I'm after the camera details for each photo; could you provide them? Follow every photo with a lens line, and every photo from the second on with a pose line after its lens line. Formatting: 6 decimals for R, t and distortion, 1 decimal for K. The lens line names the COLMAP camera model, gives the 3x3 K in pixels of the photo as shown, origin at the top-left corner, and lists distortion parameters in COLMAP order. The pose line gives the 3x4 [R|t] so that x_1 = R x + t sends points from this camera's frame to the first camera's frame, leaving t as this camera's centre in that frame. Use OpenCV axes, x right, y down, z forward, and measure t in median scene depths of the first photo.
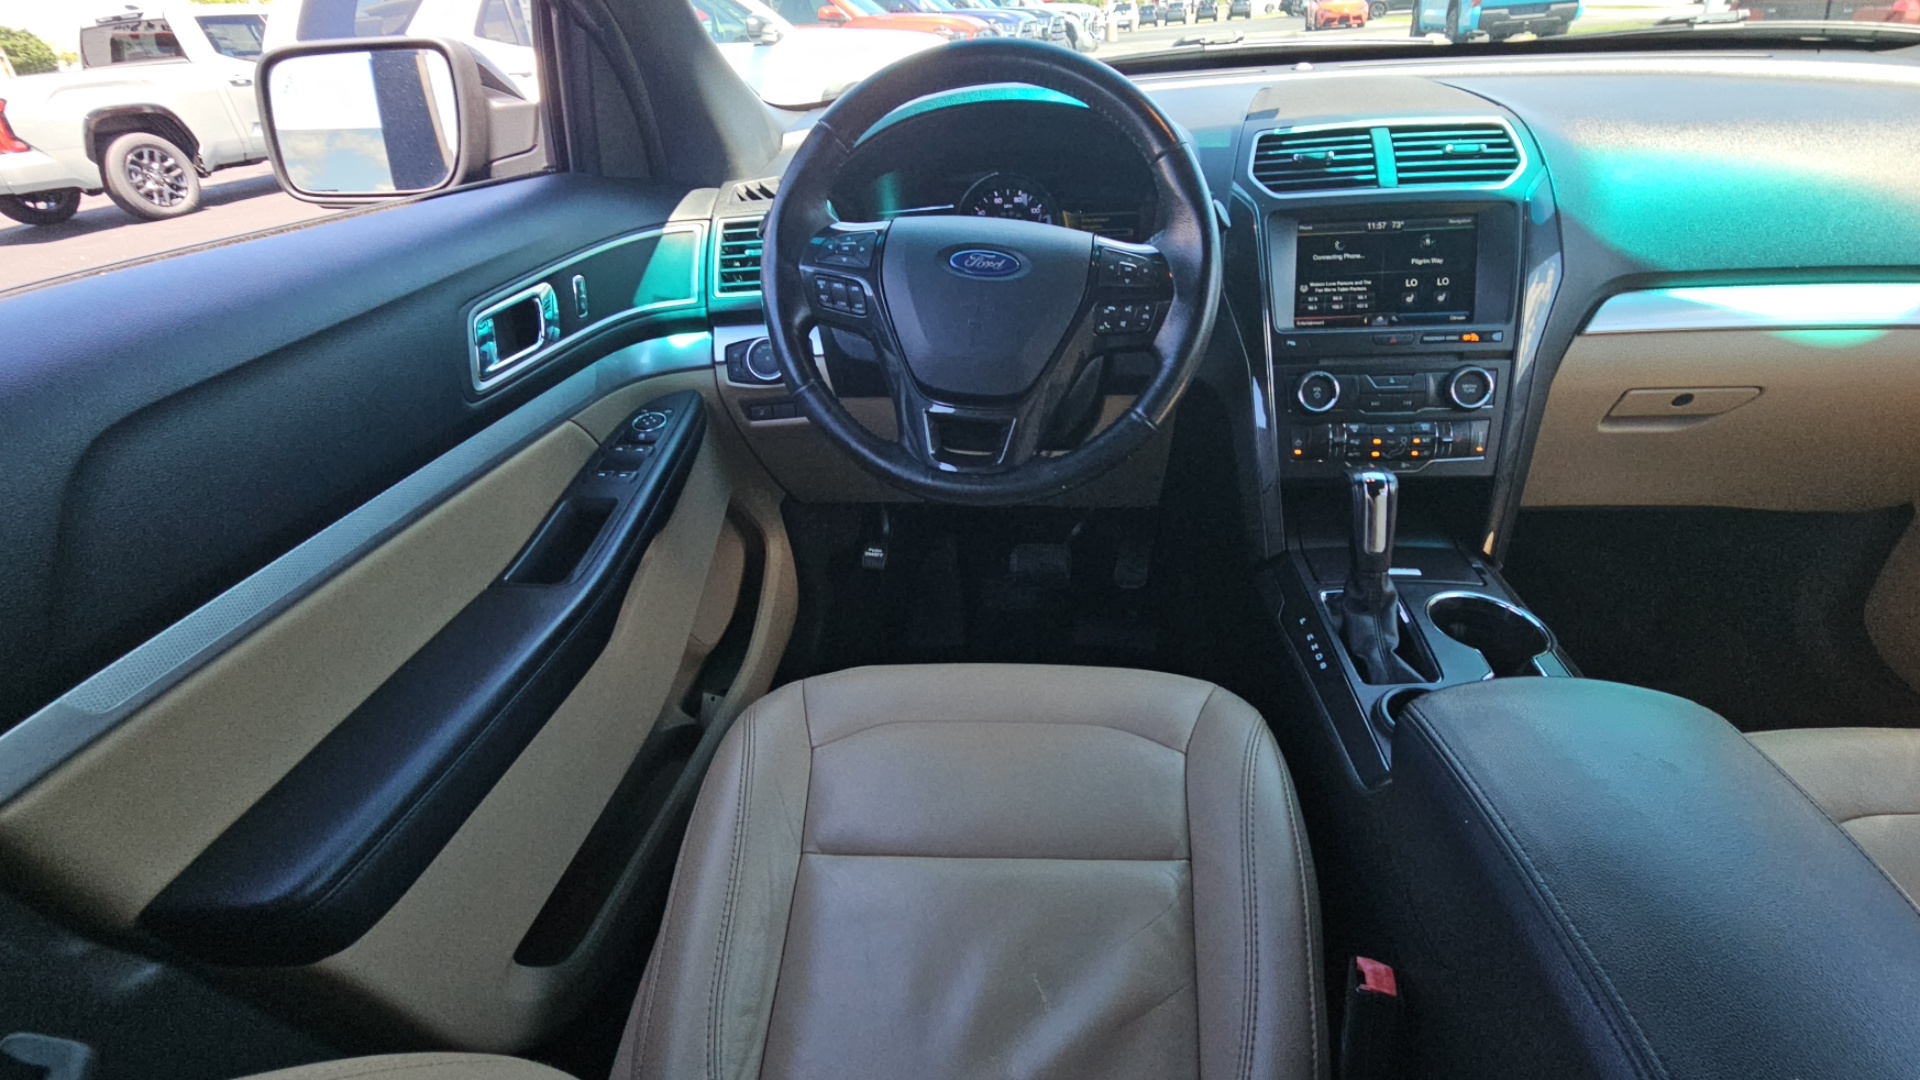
lens RADIAL K [[857.5, 0, 977.8], [0, 857.5, 544.9], [0, 0, 1]] dist [0.009506, -0.008837]
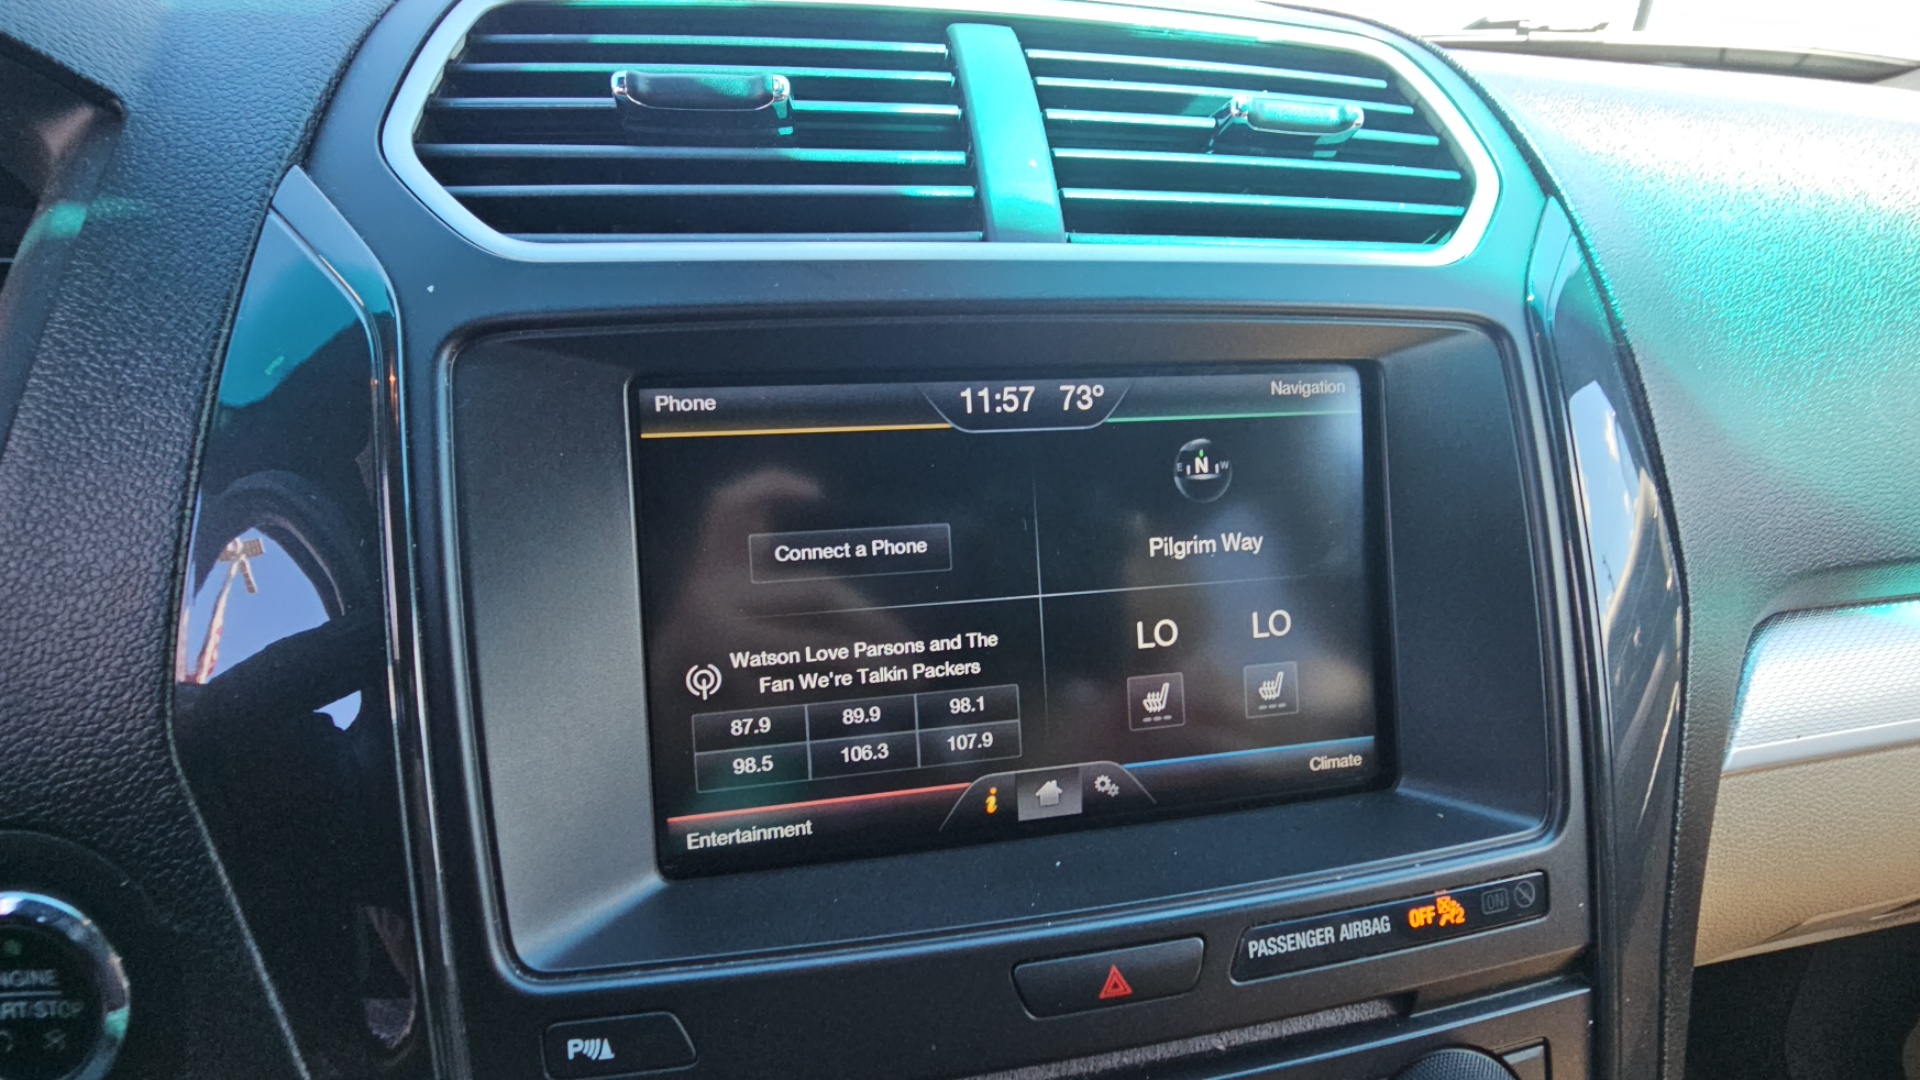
lens RADIAL K [[857.5, 0, 979.8], [0, 857.5, 540.4], [0, 0, 1]] dist [0.009506, -0.008837]
pose [[0.951544, -0.042953, 0.304499, 0.391137], [0.078077, 0.991495, -0.104126, -0.313175], [-0.297436, 0.122855, 0.946804, 0.795637]]
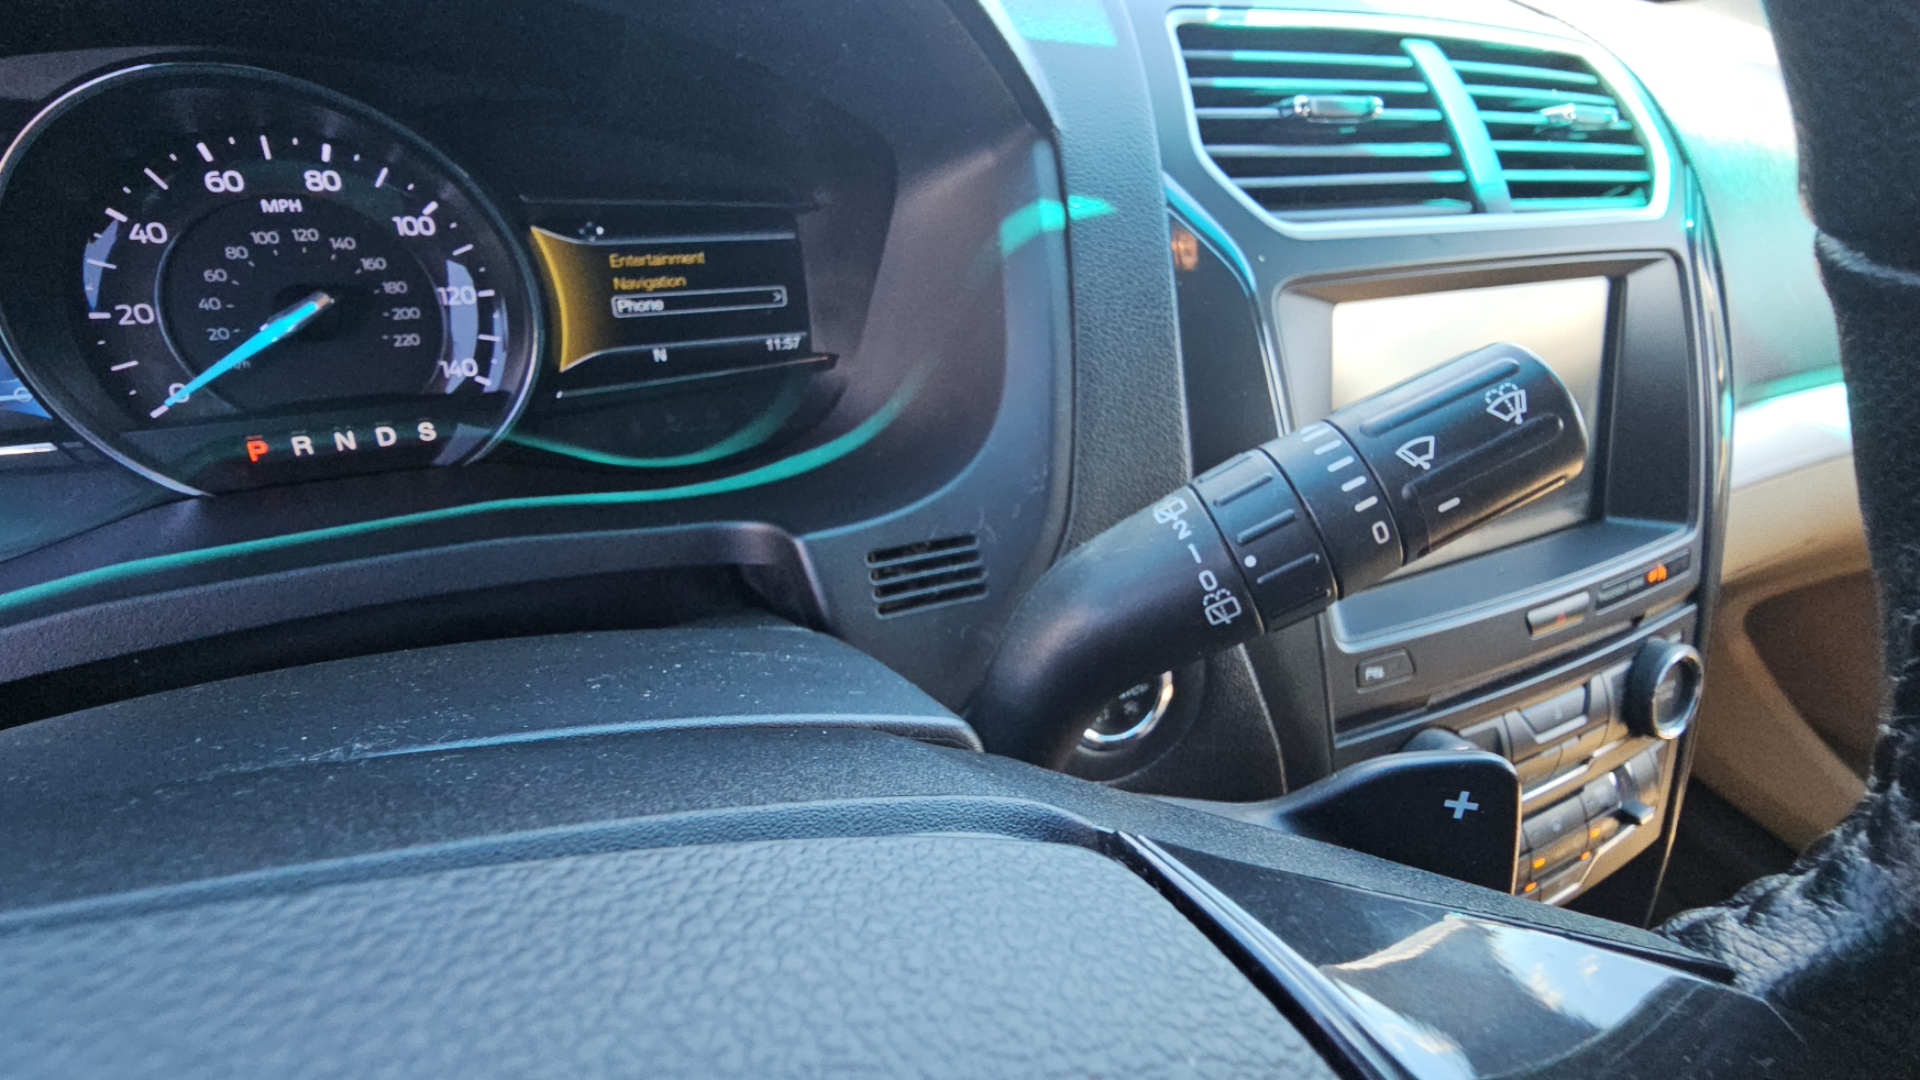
lens RADIAL K [[857.5, 0, 970.1], [0, 857.5, 535.3], [0, 0, 1]] dist [0.009506, -0.008837]
pose [[0.836733, -0.184635, 0.515546, 0.064983], [0.143392, 0.982470, 0.119131, -0.351819], [-0.528504, -0.025755, 0.848540, 0.795391]]
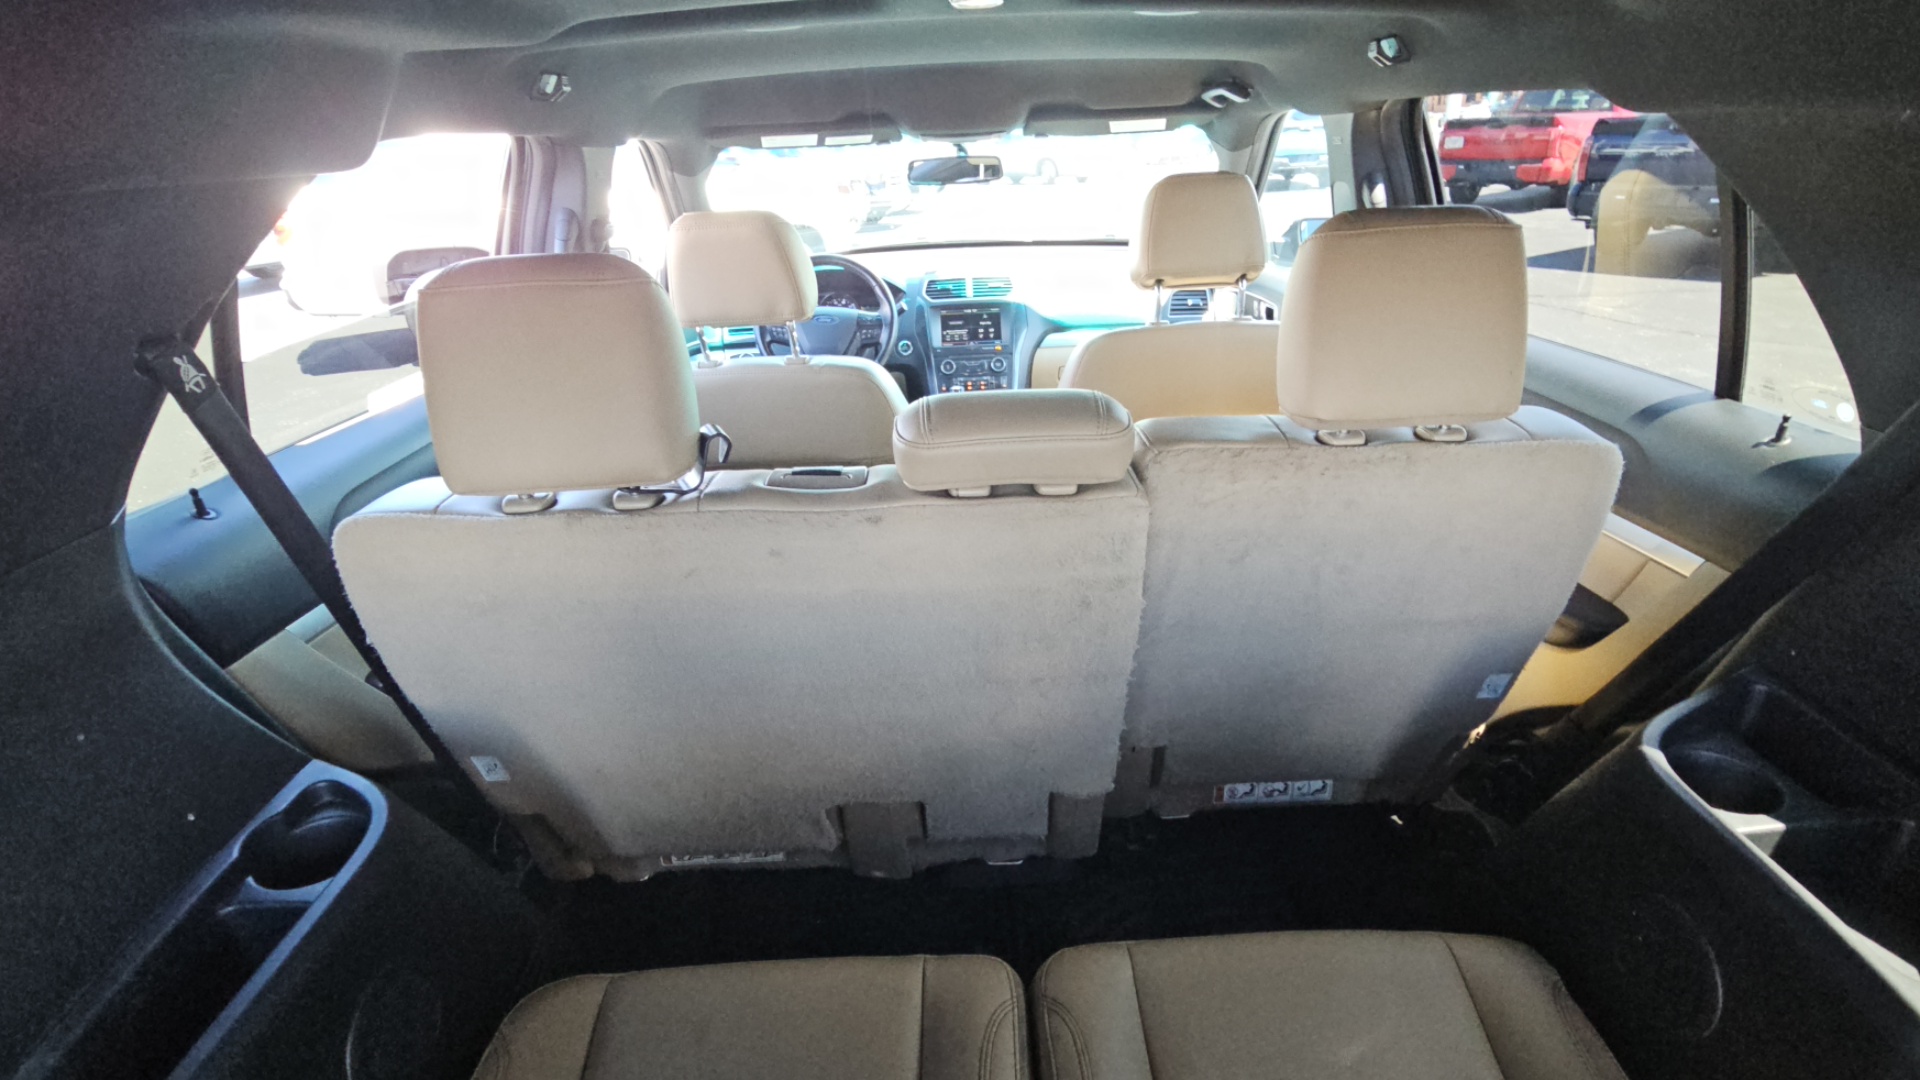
lens RADIAL K [[857.5, 0, 961.2], [0, 857.5, 539.8], [0, 0, 1]] dist [0.009506, -0.008837]
pose [[0.994274, -0.031794, 0.102018, 0.128979], [0.043819, 0.992060, -0.117884, 0.722150], [-0.097460, 0.121679, 0.987773, -1.733178]]
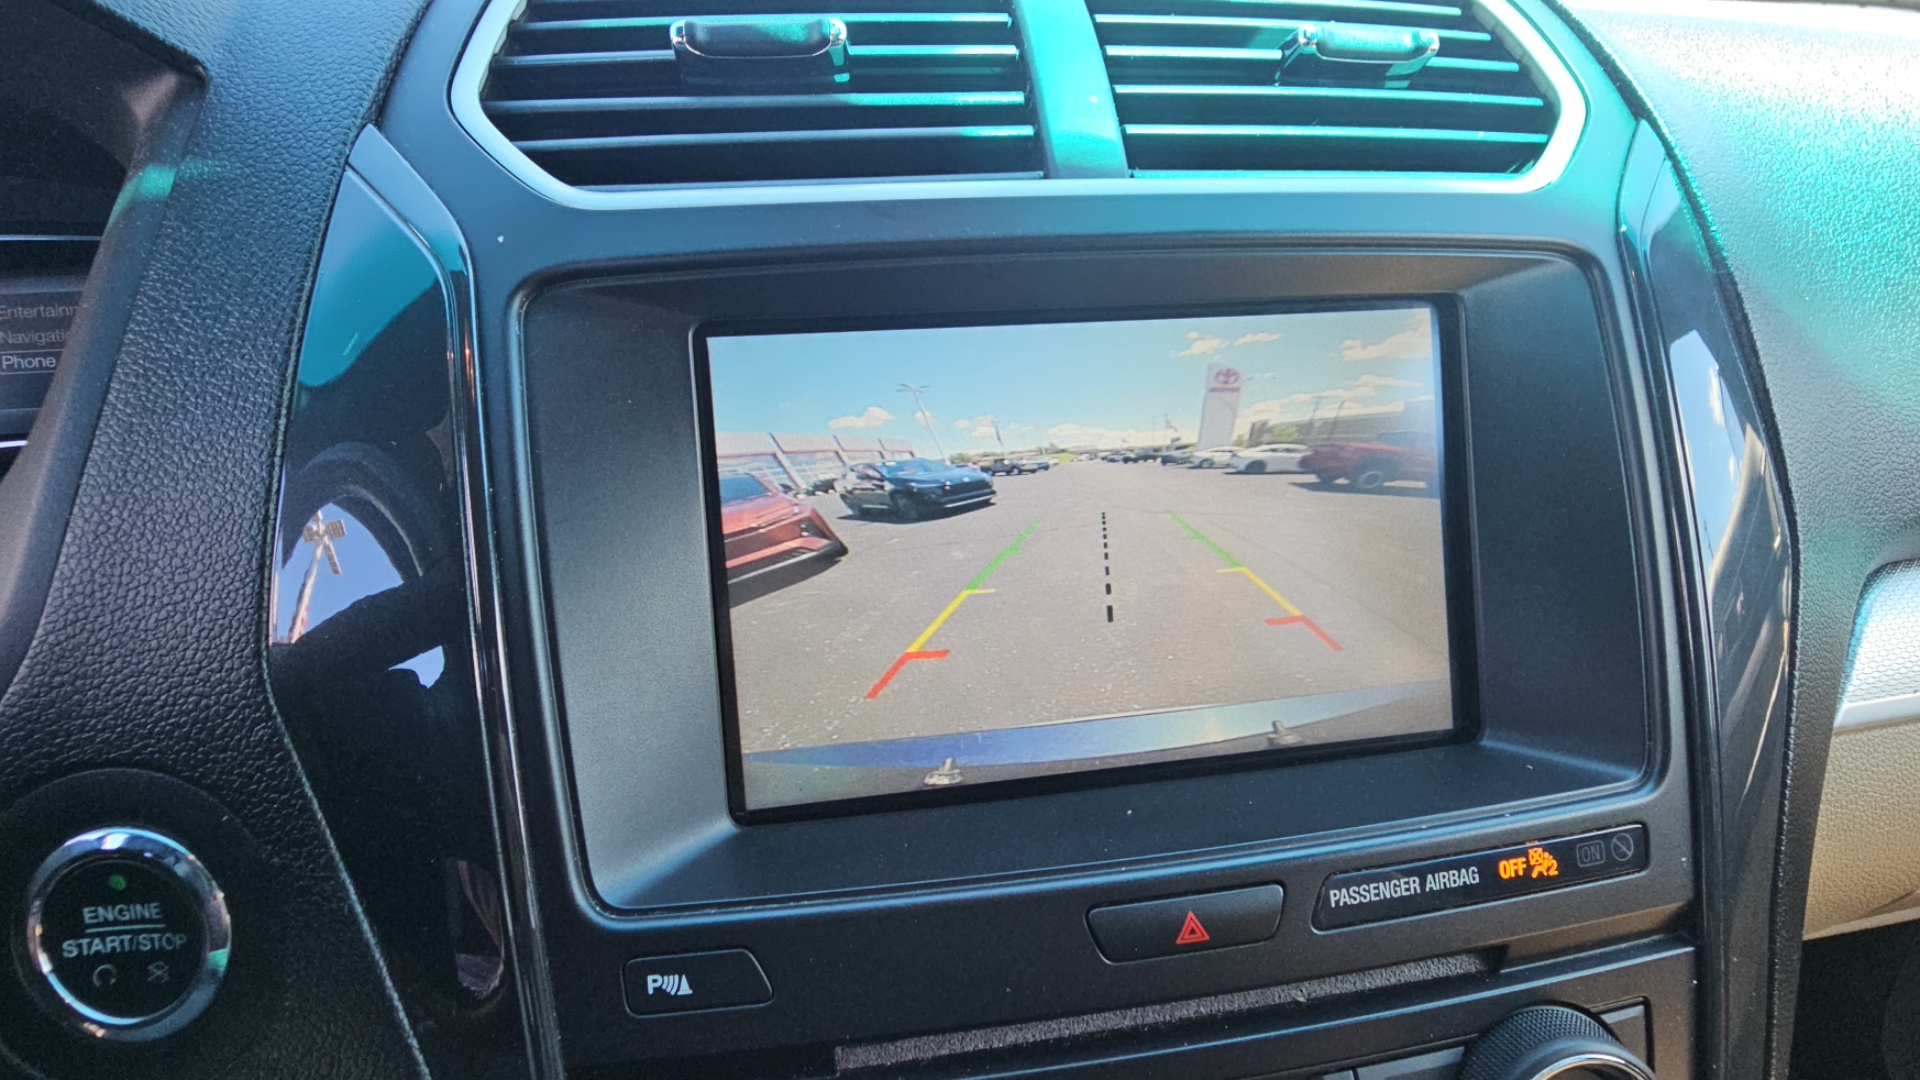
lens RADIAL K [[857.5, 0, 981.2], [0, 857.5, 536.5], [0, 0, 1]] dist [0.009506, -0.008837]
pose [[0.966089, -0.058775, 0.251431, 0.387499], [0.085676, 0.991550, -0.097411, -0.303555], [-0.243581, 0.115650, 0.962961, 0.801023]]
